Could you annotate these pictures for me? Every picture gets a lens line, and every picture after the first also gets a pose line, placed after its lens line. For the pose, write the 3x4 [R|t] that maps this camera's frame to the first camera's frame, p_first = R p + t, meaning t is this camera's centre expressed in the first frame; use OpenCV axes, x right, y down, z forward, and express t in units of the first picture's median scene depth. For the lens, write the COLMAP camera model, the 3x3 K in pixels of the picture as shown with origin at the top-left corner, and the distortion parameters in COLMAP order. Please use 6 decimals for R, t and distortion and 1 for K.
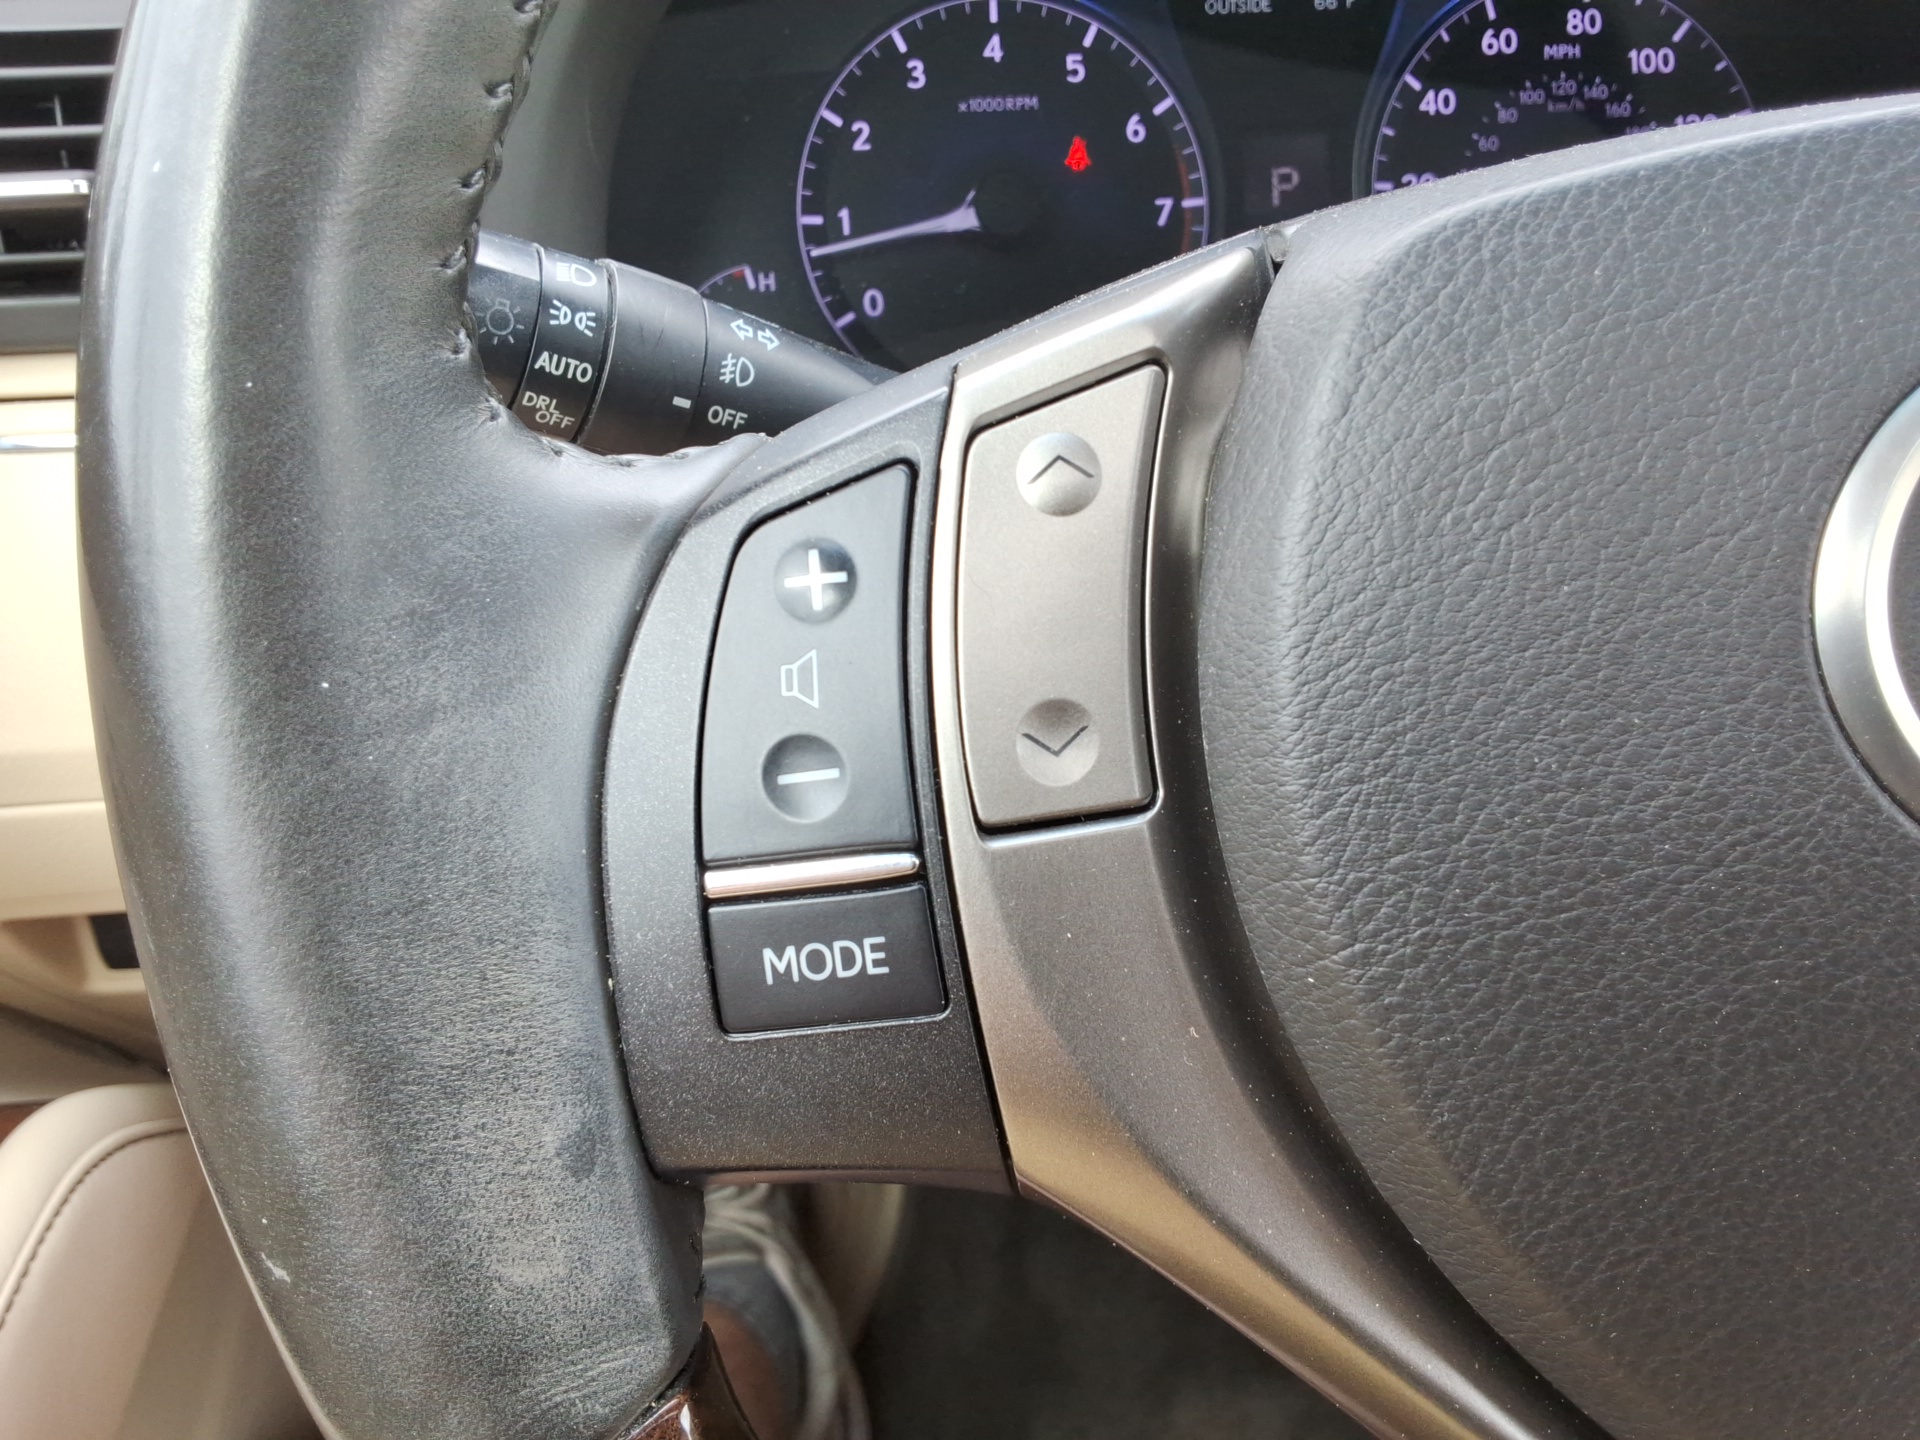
lens RADIAL K [[1556.1, 0, 958.9], [0, 1556.1, 710.6], [0, 0, 1]] dist [0.114904, -0.212573]
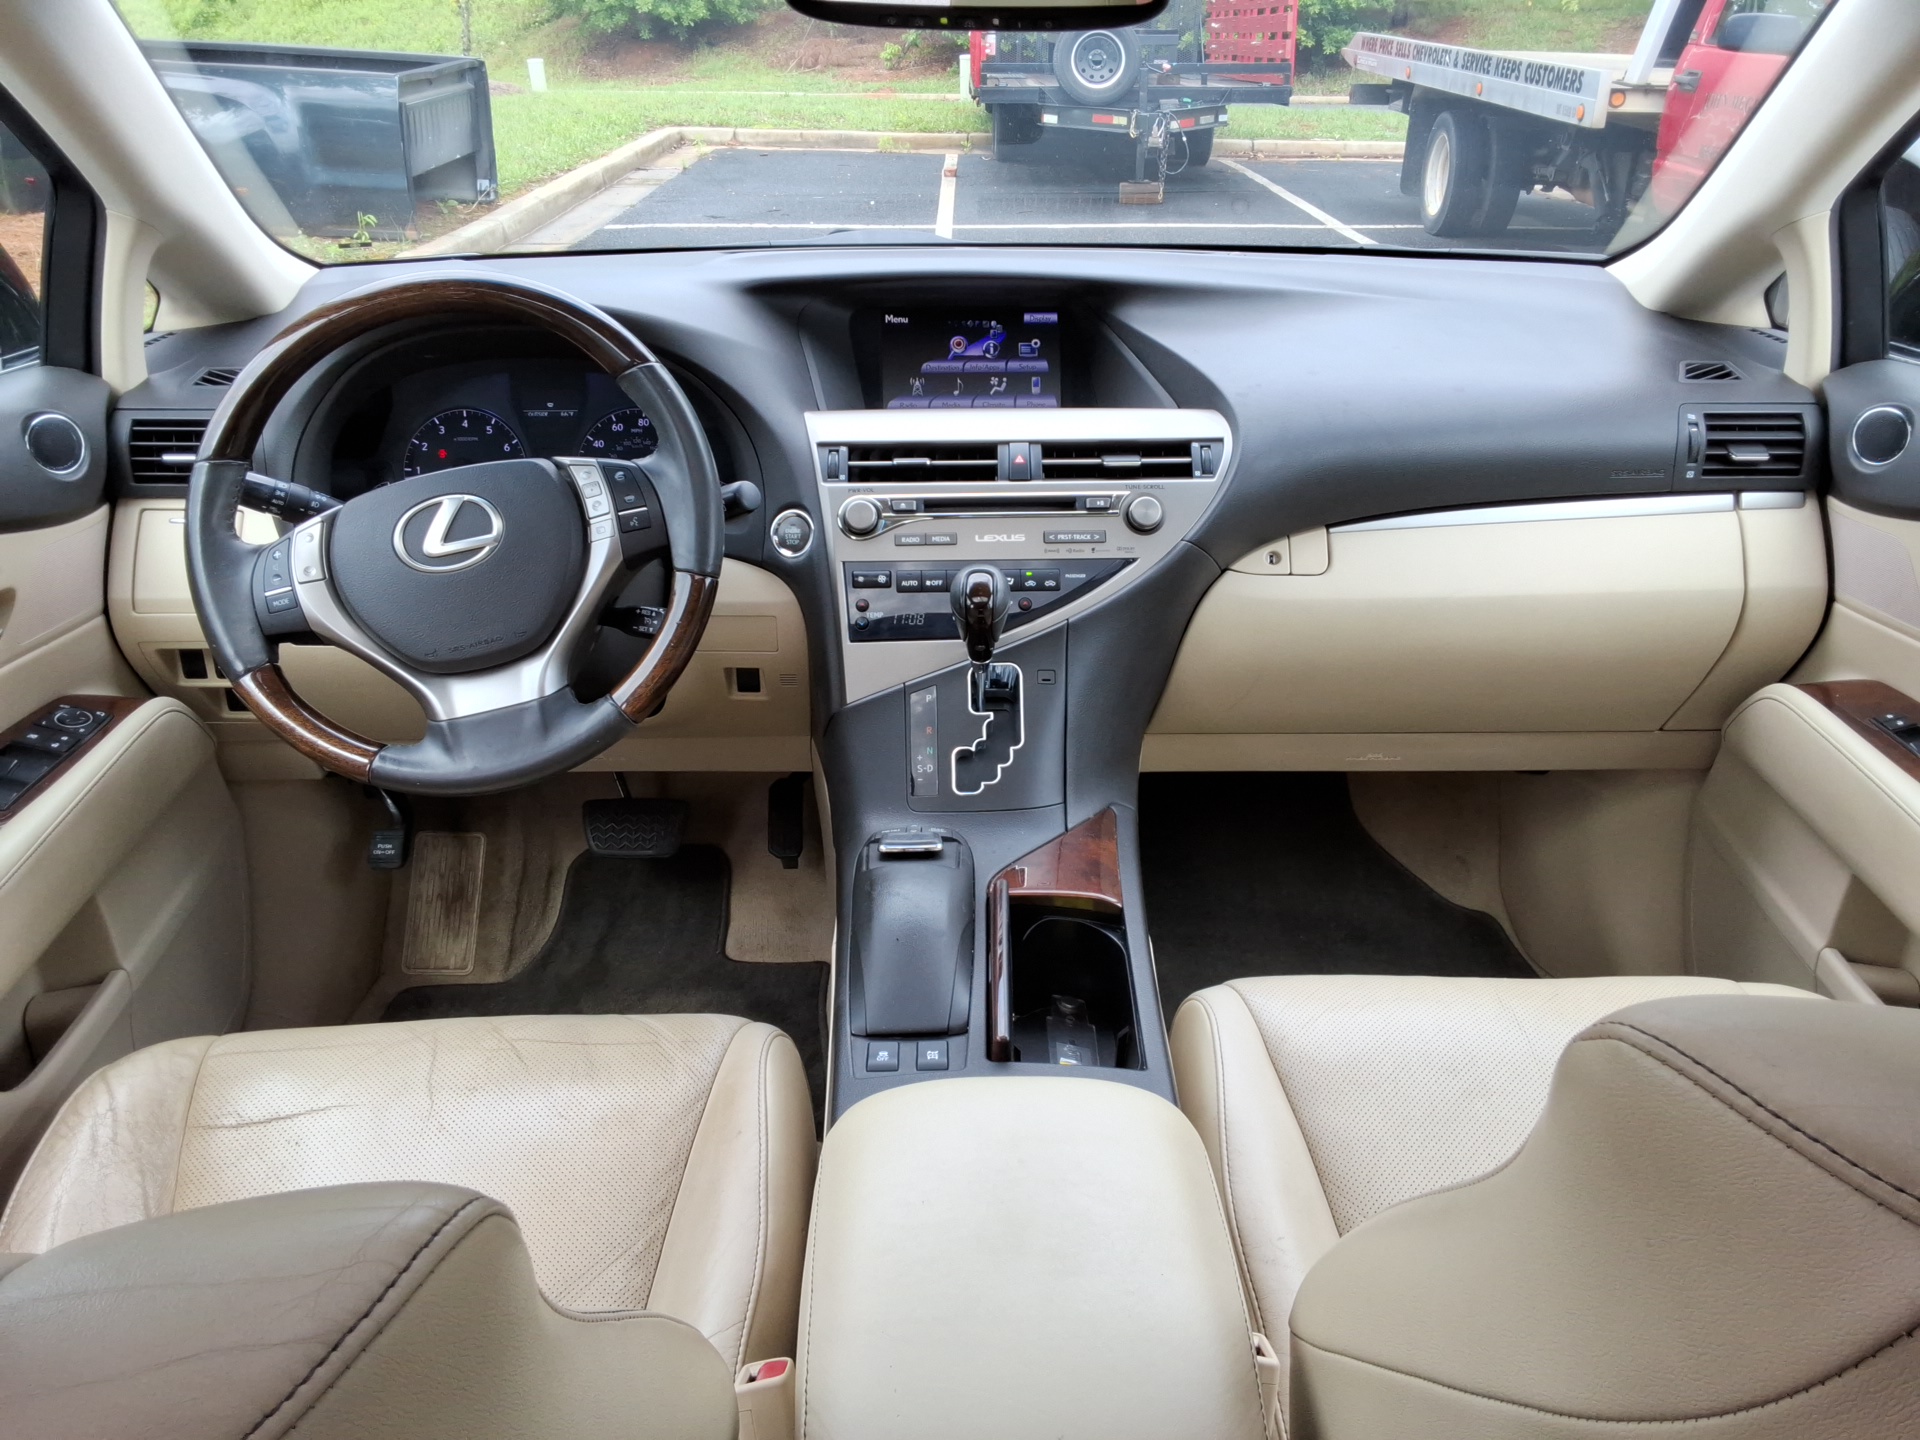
lens RADIAL K [[1564.1, 0, 980.2], [0, 1564.1, 707.2], [0, 0, 1]] dist [0.129557, -0.225814]
pose [[0.998097, 0.044780, -0.042381, 1.323439], [-0.049309, 0.992409, -0.112662, 0.533576], [0.037014, 0.114538, 0.992729, -2.337243]]
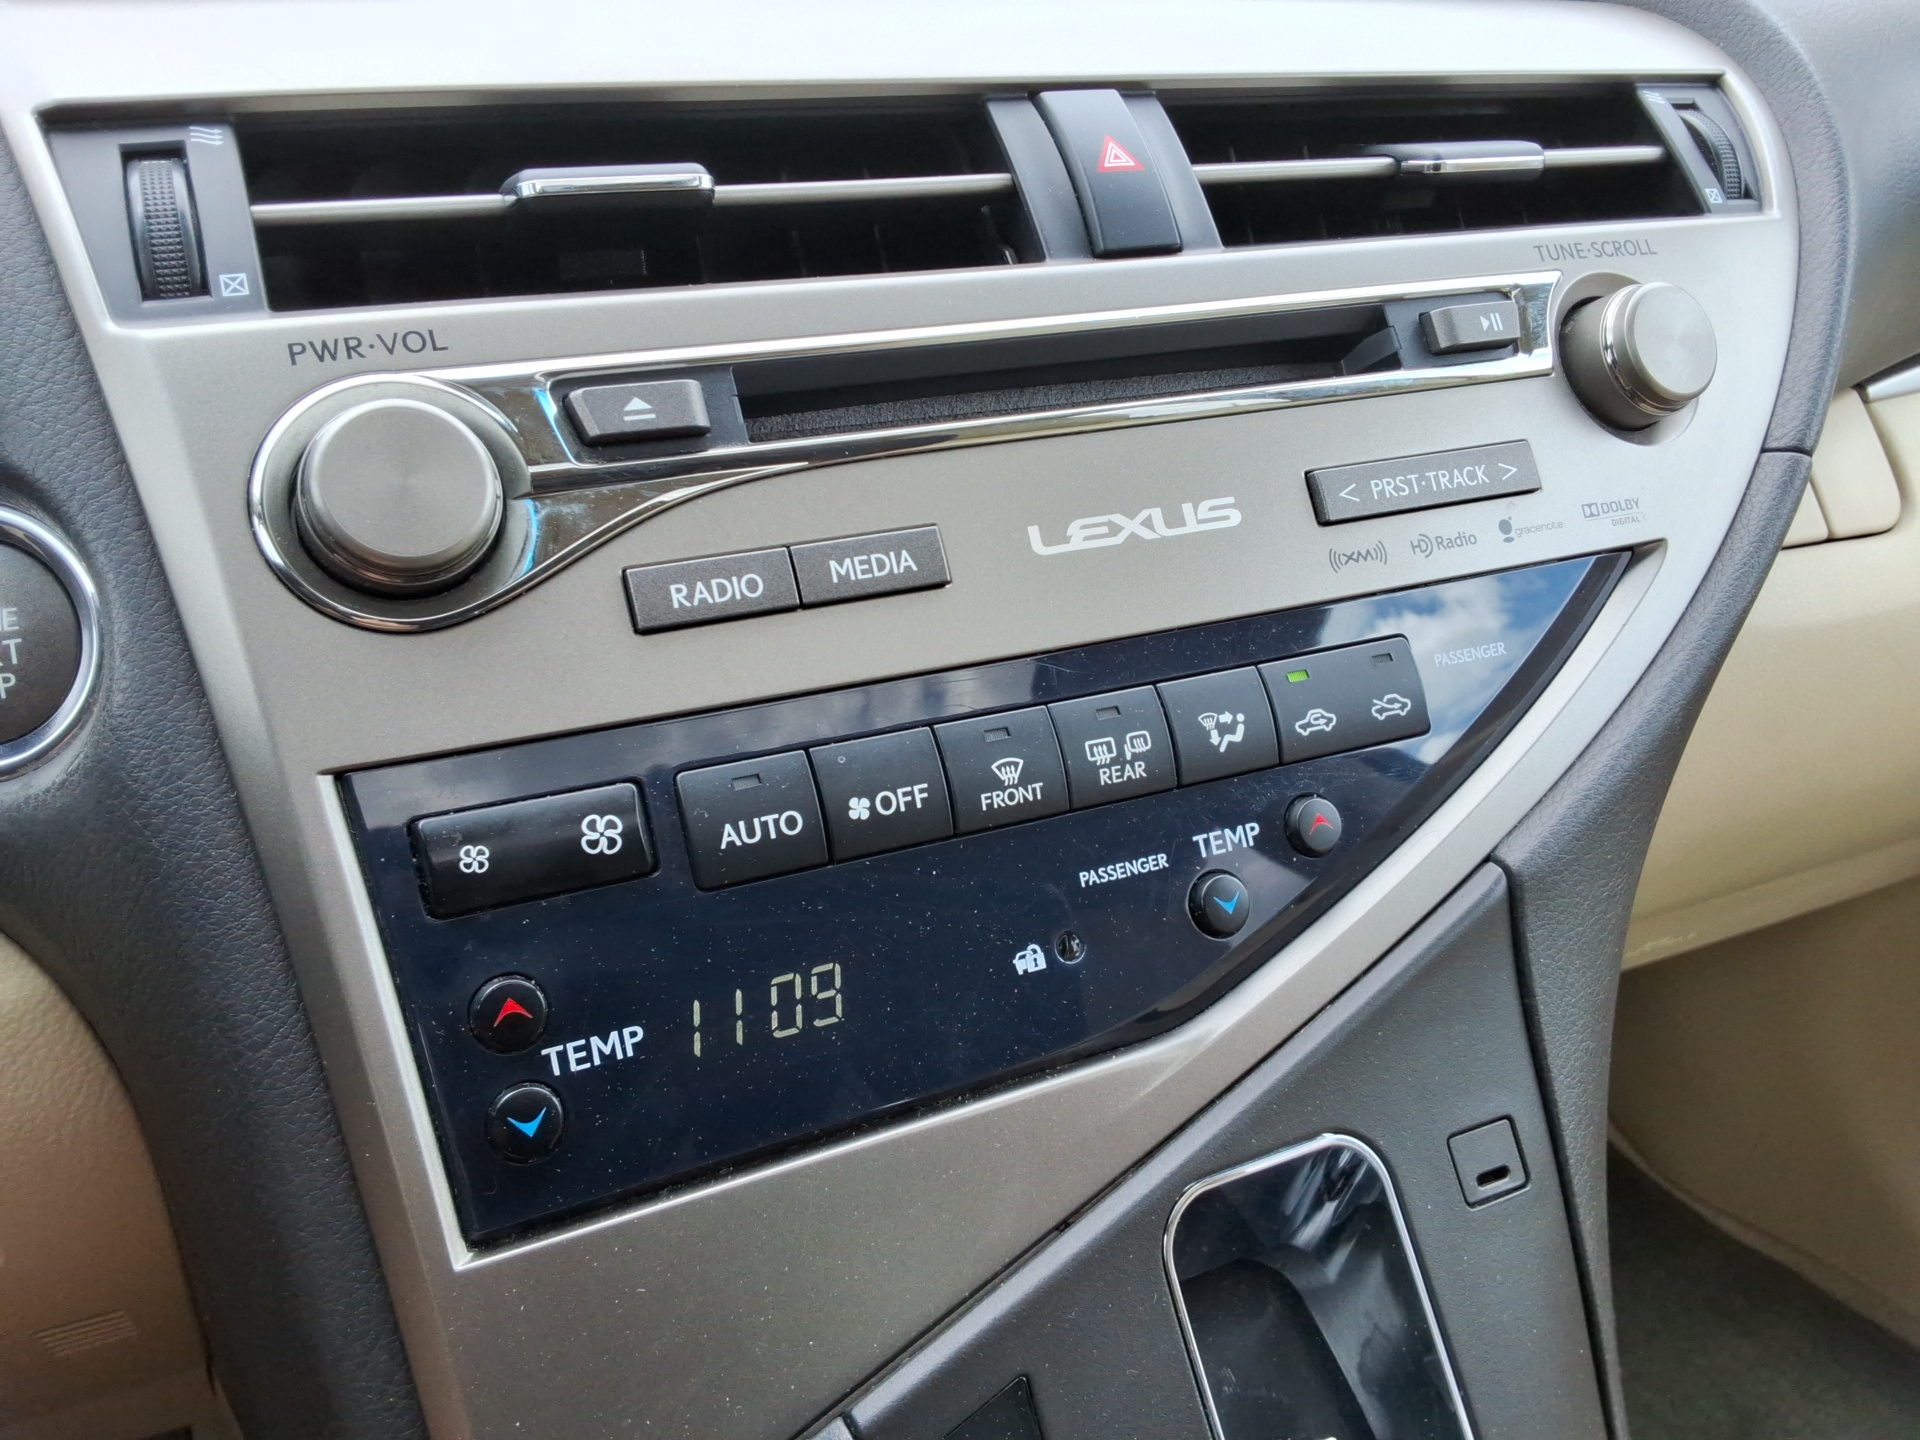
lens RADIAL K [[1564.1, 0, 980.2], [0, 1564.1, 707.2], [0, 0, 1]] dist [0.129557, -0.225814]
pose [[0.928989, -0.115030, 0.351777, 0.913964], [0.151651, 0.985329, -0.078287, -0.049491], [-0.337610, 0.126075, 0.932805, 0.193061]]
